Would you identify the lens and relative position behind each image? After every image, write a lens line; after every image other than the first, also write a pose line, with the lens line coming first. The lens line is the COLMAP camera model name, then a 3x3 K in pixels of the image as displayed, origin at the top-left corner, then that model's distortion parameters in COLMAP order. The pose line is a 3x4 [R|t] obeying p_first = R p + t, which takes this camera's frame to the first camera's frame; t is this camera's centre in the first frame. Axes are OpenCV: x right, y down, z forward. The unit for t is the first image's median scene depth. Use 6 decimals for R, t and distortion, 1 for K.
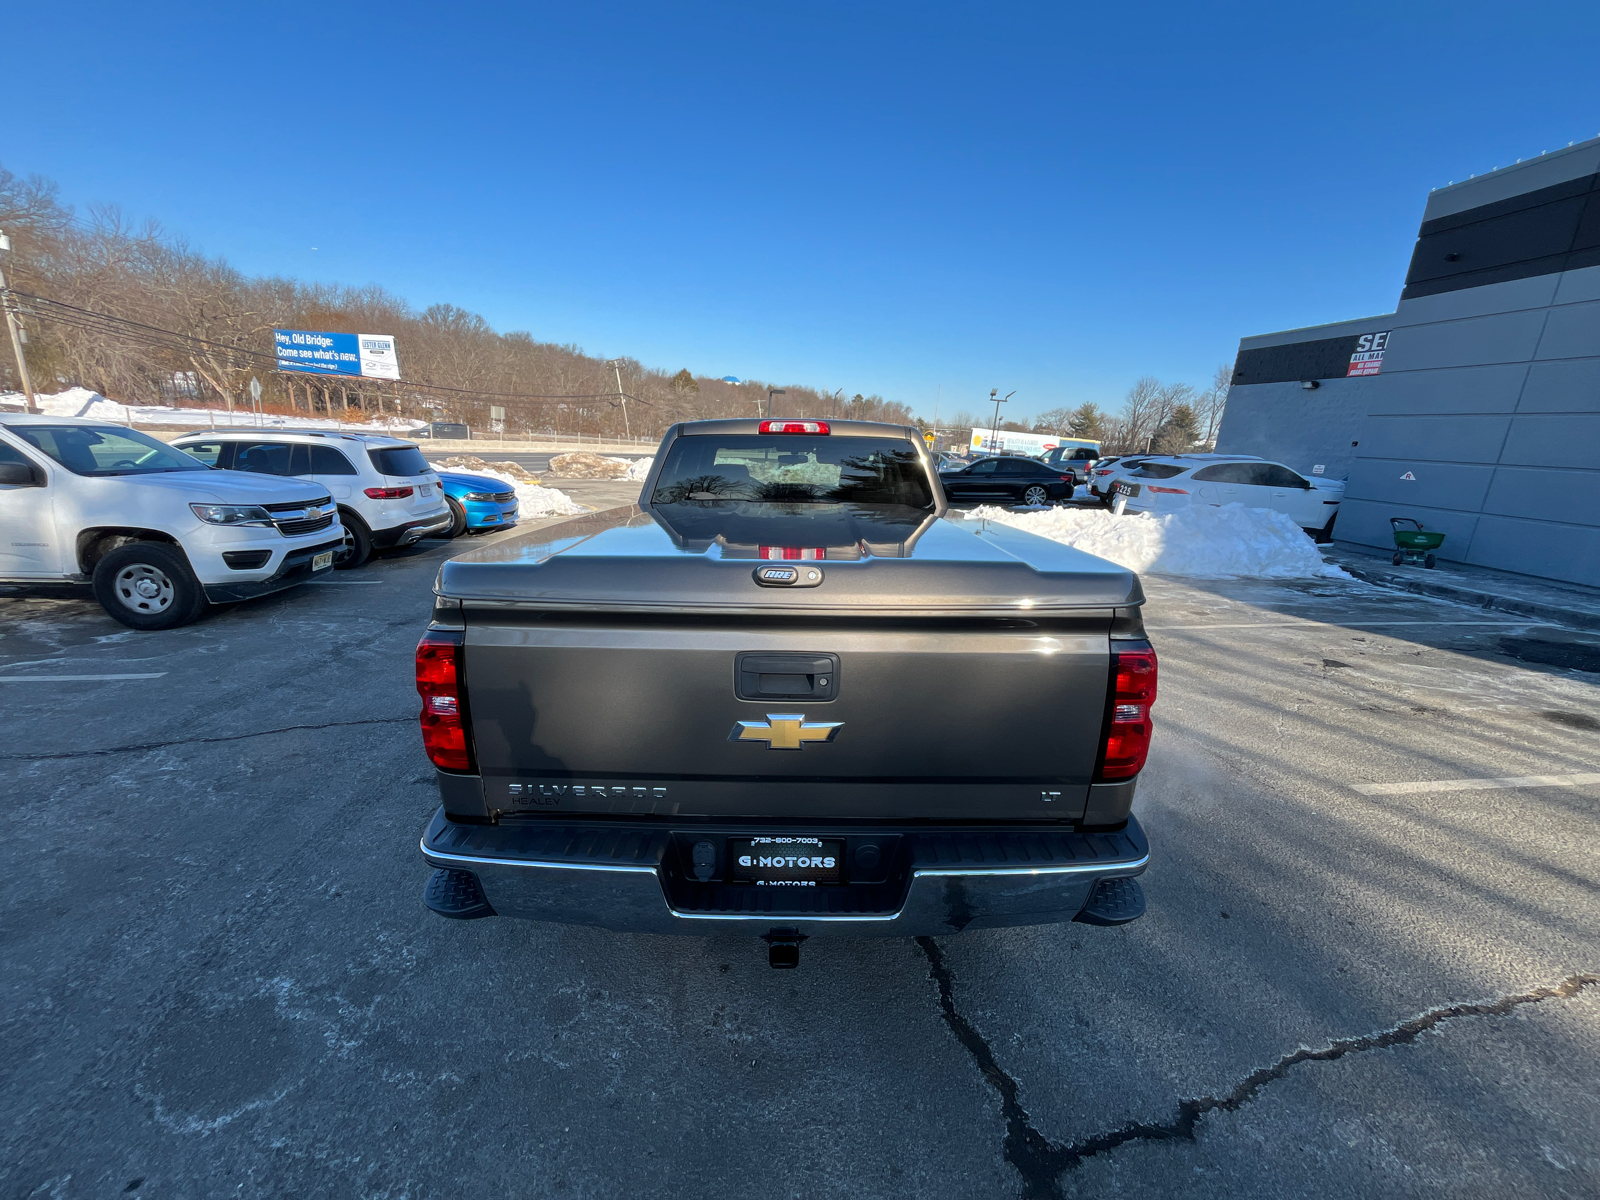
lens RADIAL K [[644.6, 0, 790.0], [0, 644.6, 592.9], [0, 0, 1]] dist [0.001670, 0.000451]
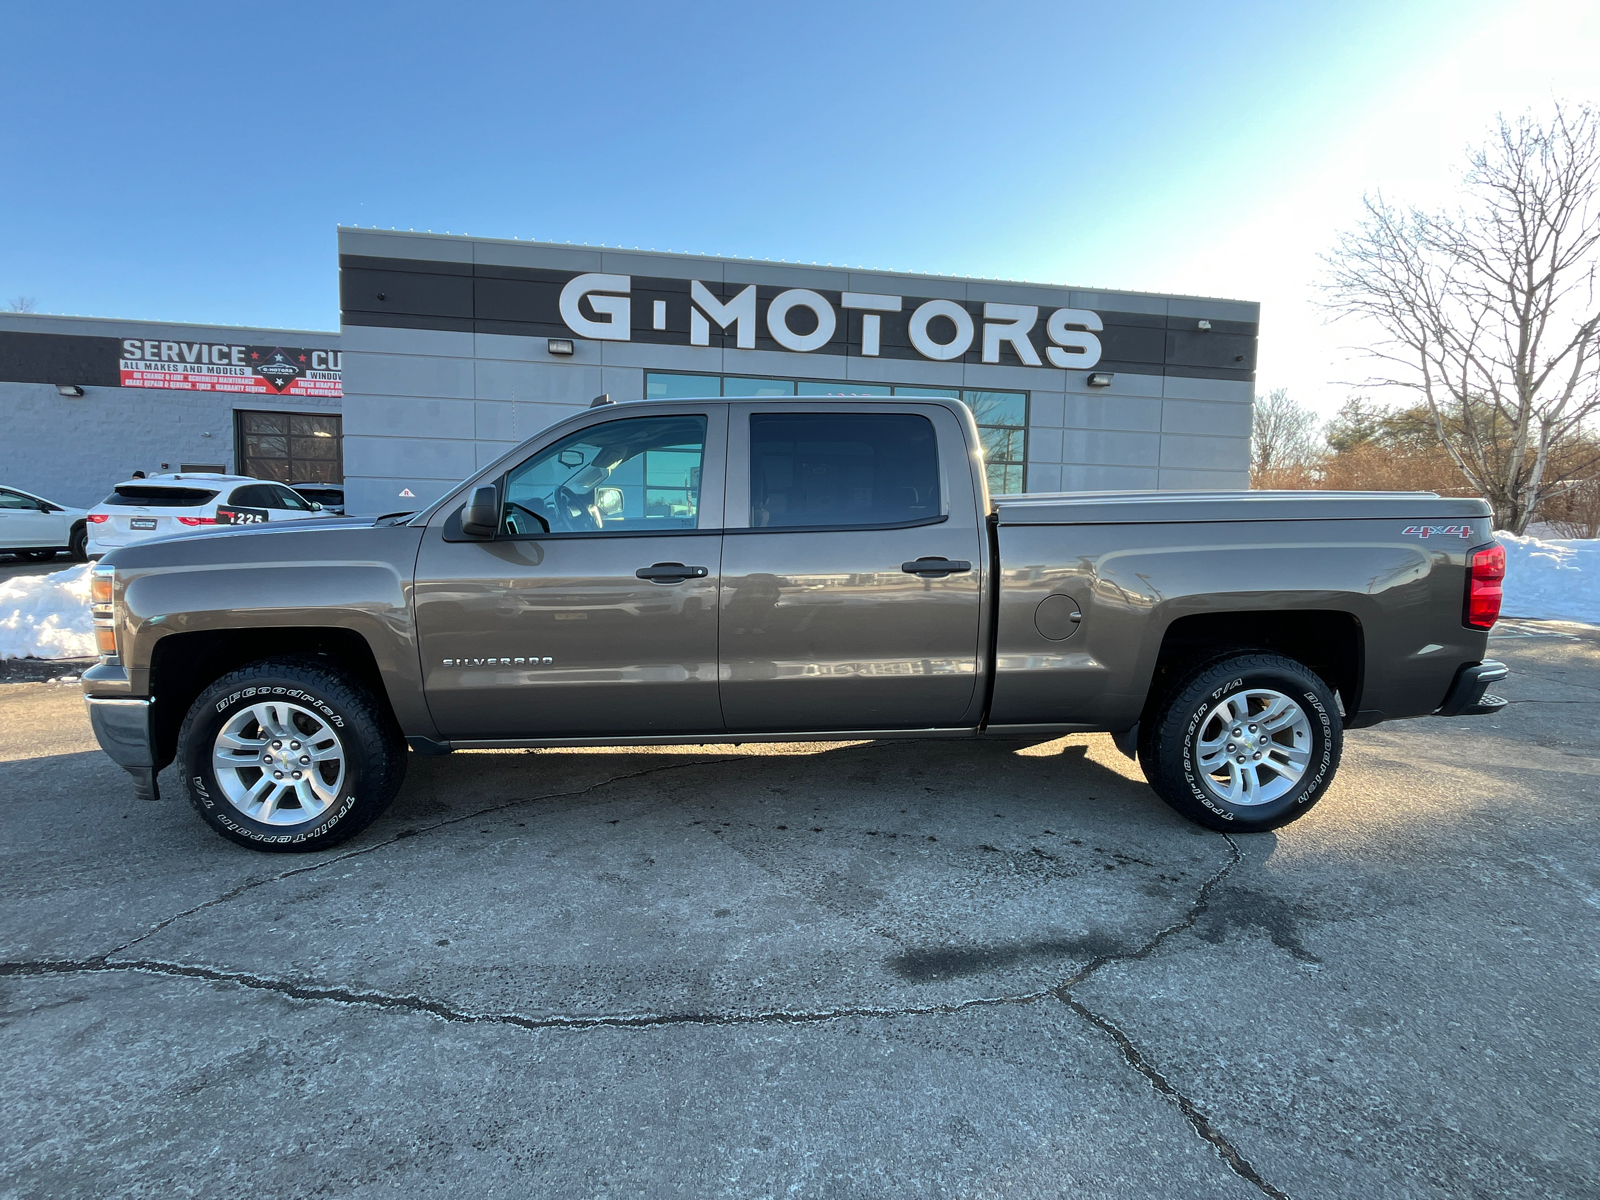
lens RADIAL K [[766.1, 0, 800.0], [0, 766.1, 600.0], [0, 0, 1]] dist [-0.003012, -0.000844]
pose [[-0.069312, -0.157518, 0.985081, -1.079627], [0.220475, 0.960619, 0.169119, -0.234457], [-0.972927, 0.228907, -0.031854, 1.281471]]
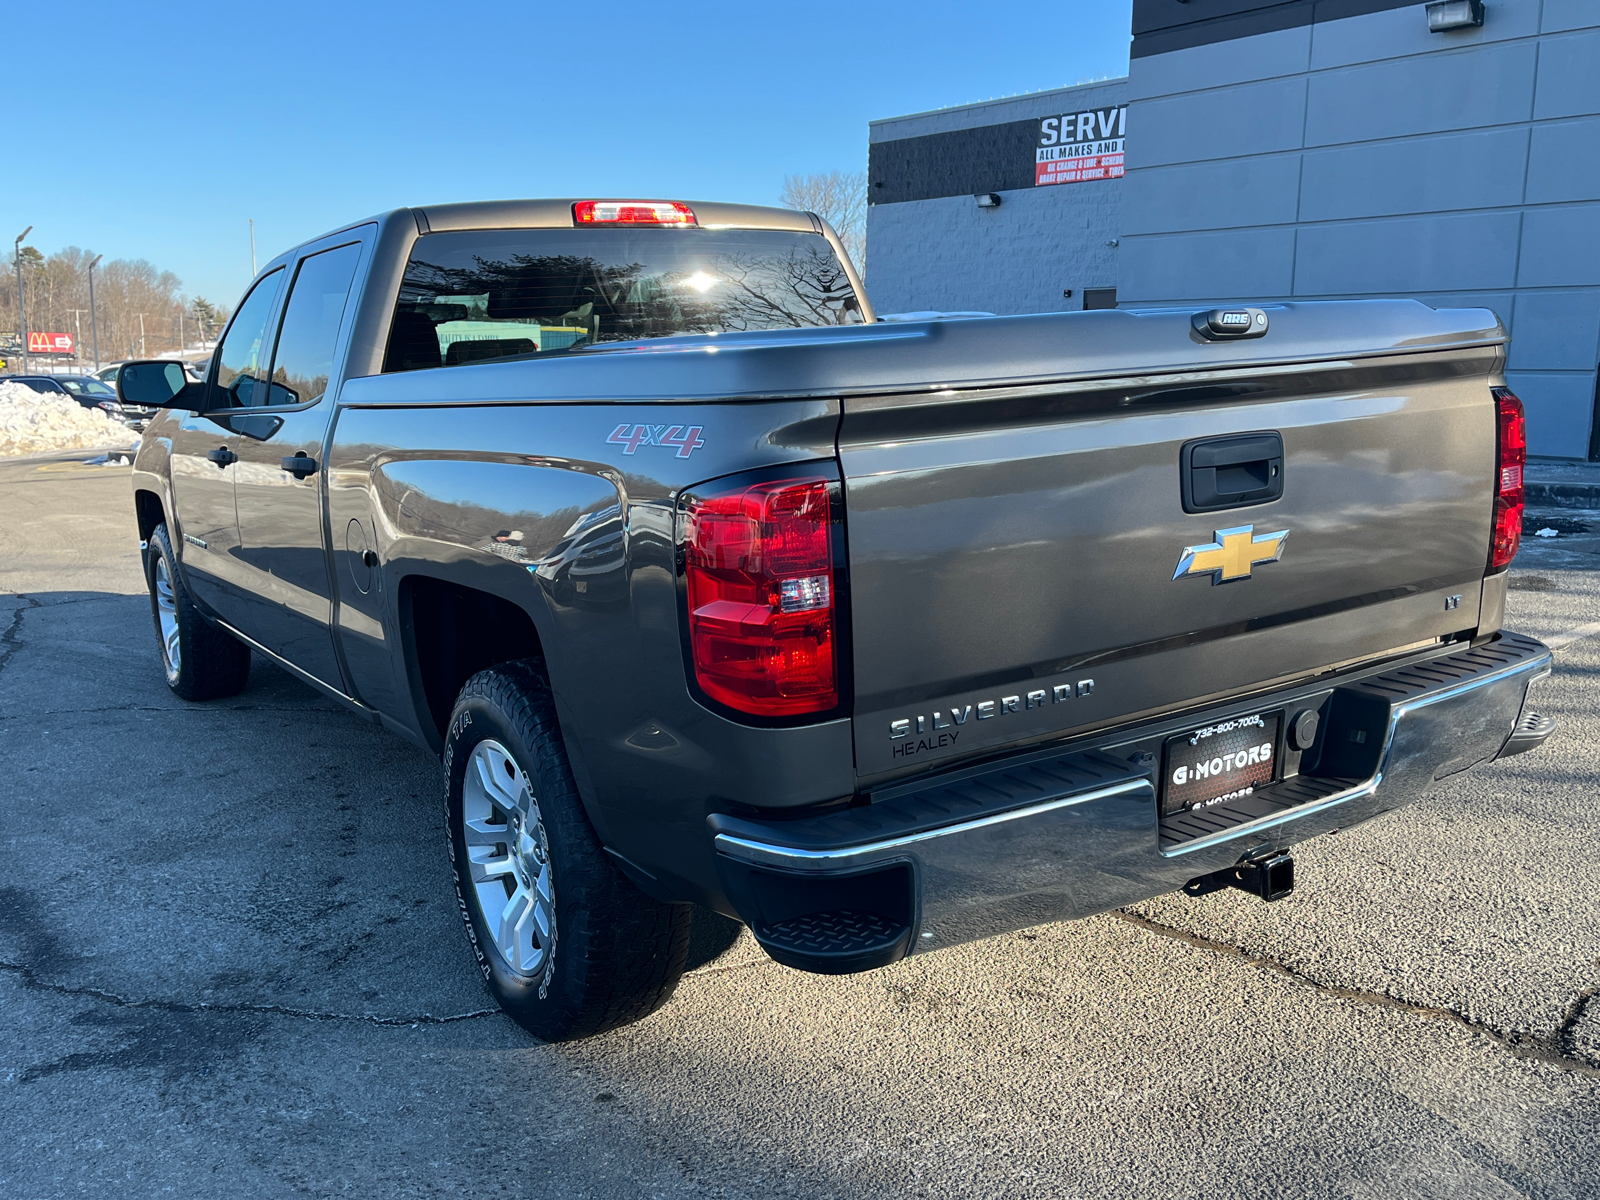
lens RADIAL K [[1451.4, 0, 800.0], [0, 1451.4, 600.0], [0, 0, 1]] dist [0.047674, -0.007430]
pose [[0.834886, -0.151870, 0.529057, -0.556327], [0.183126, 0.983066, -0.006787, 0.083938], [-0.519067, 0.102551, 0.848559, -0.042941]]
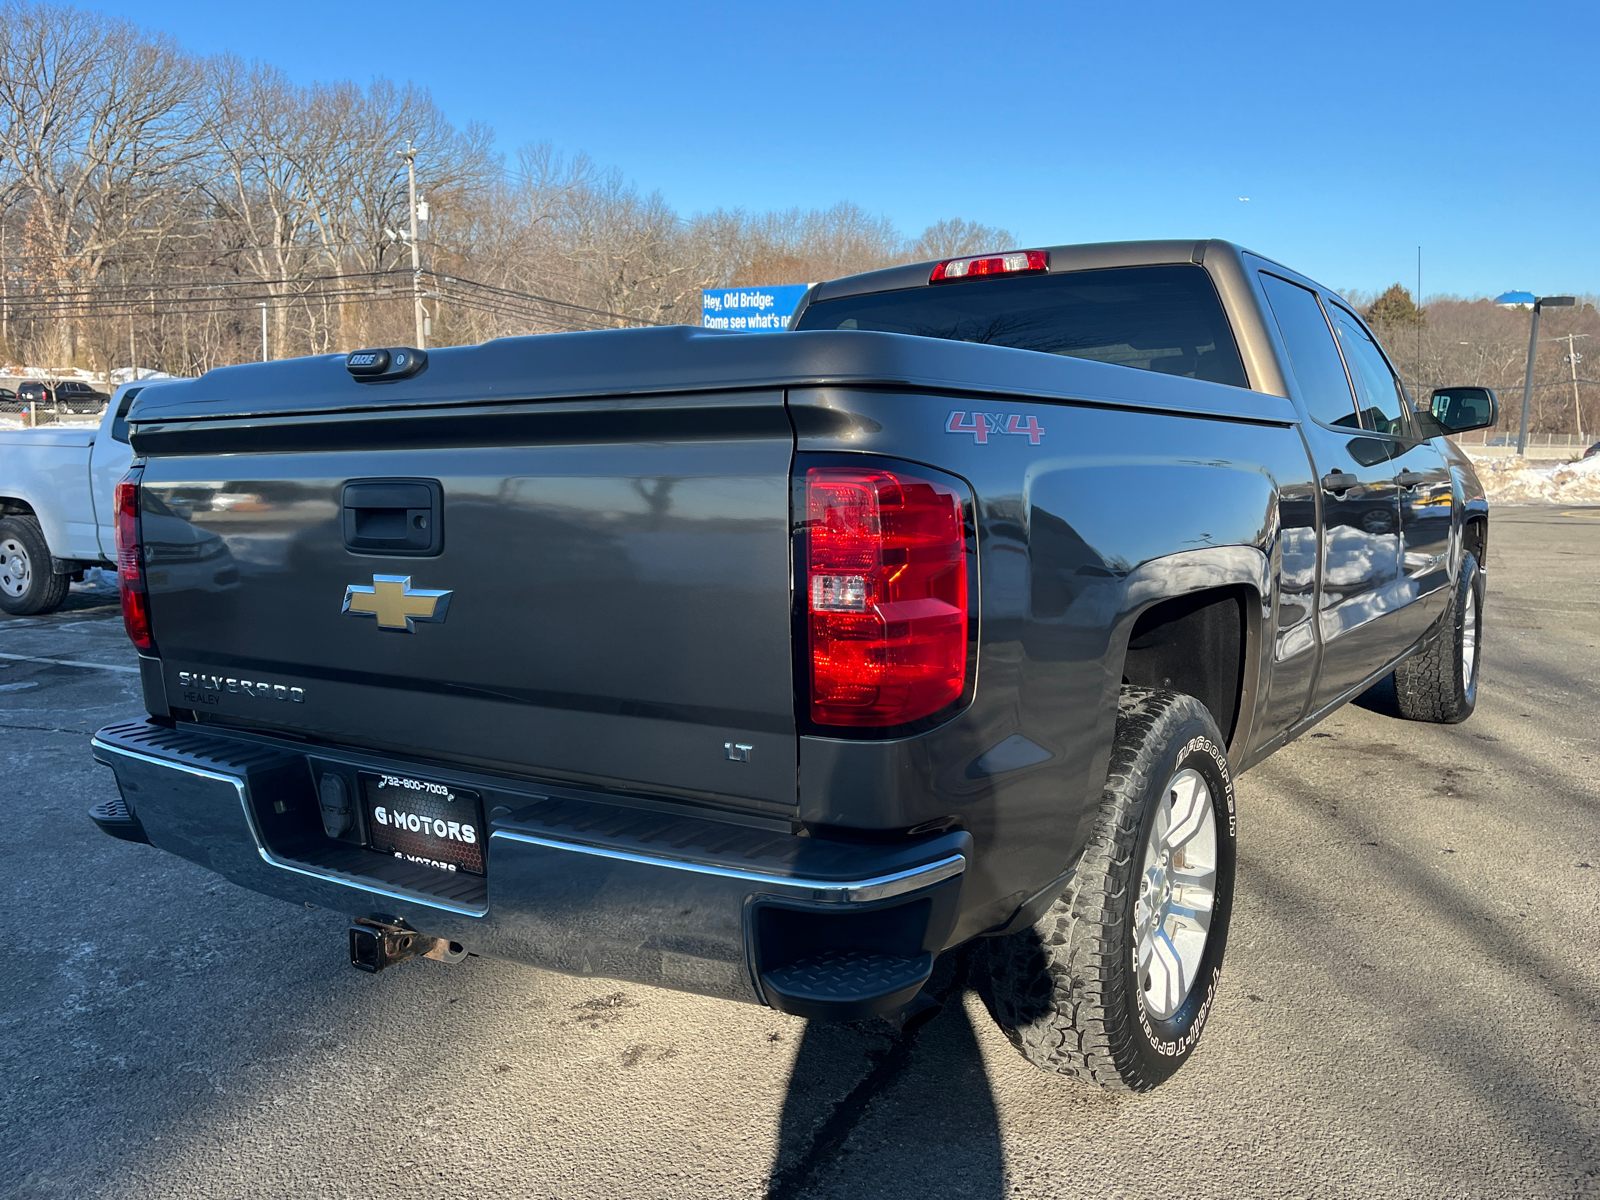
lens RADIAL K [[1291.4, 0, 809.0], [0, 1291.4, 601.5], [0, 0, 1]] dist [0.064384, -0.089030]
pose [[0.833799, 0.031272, -0.551182, 0.493229], [-0.092876, 0.992110, -0.084210, 0.128196], [0.544200, 0.121406, 0.830124, 0.047091]]
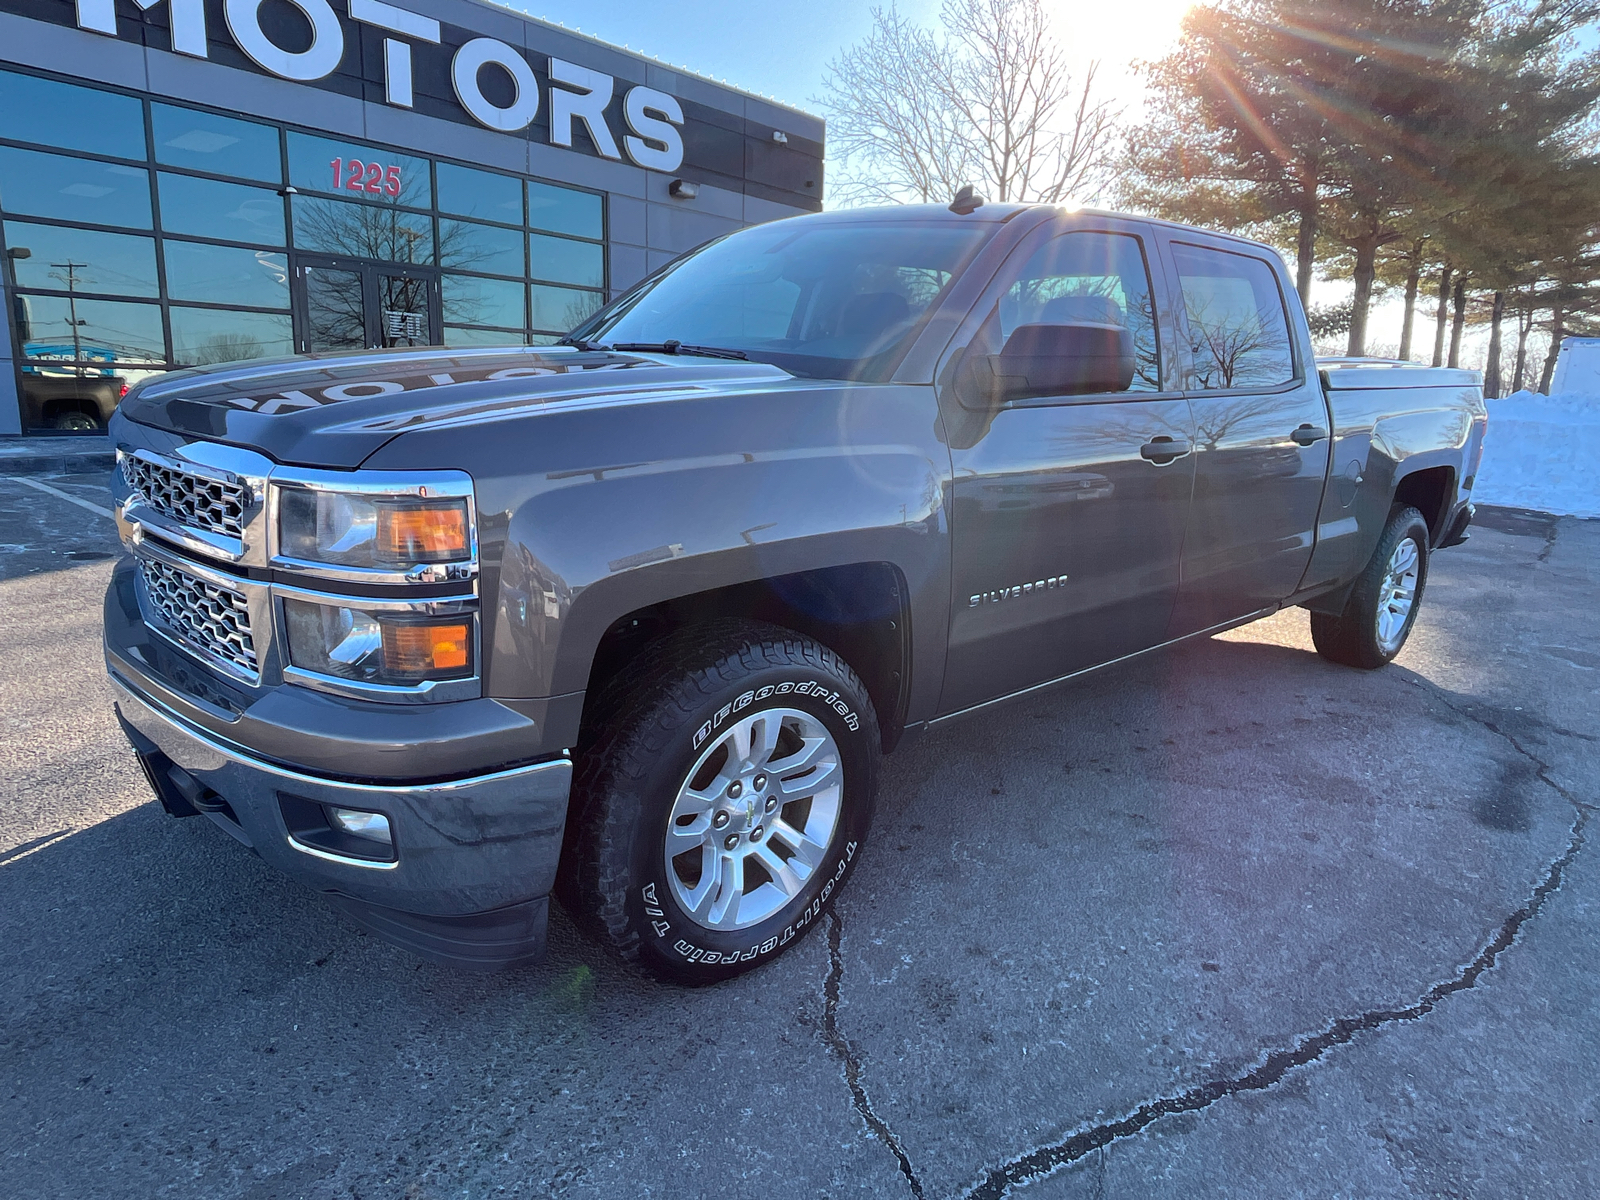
lens RADIAL K [[997.9, 0, 800.0], [0, 997.9, 600.0], [0, 0, 1]] dist [-0.004742, -0.000190]
pose [[-0.676611, -0.231892, 0.698873, -0.658183], [0.105854, 0.908626, 0.403972, -0.402760], [-0.728692, 0.347311, -0.590240, 2.123930]]
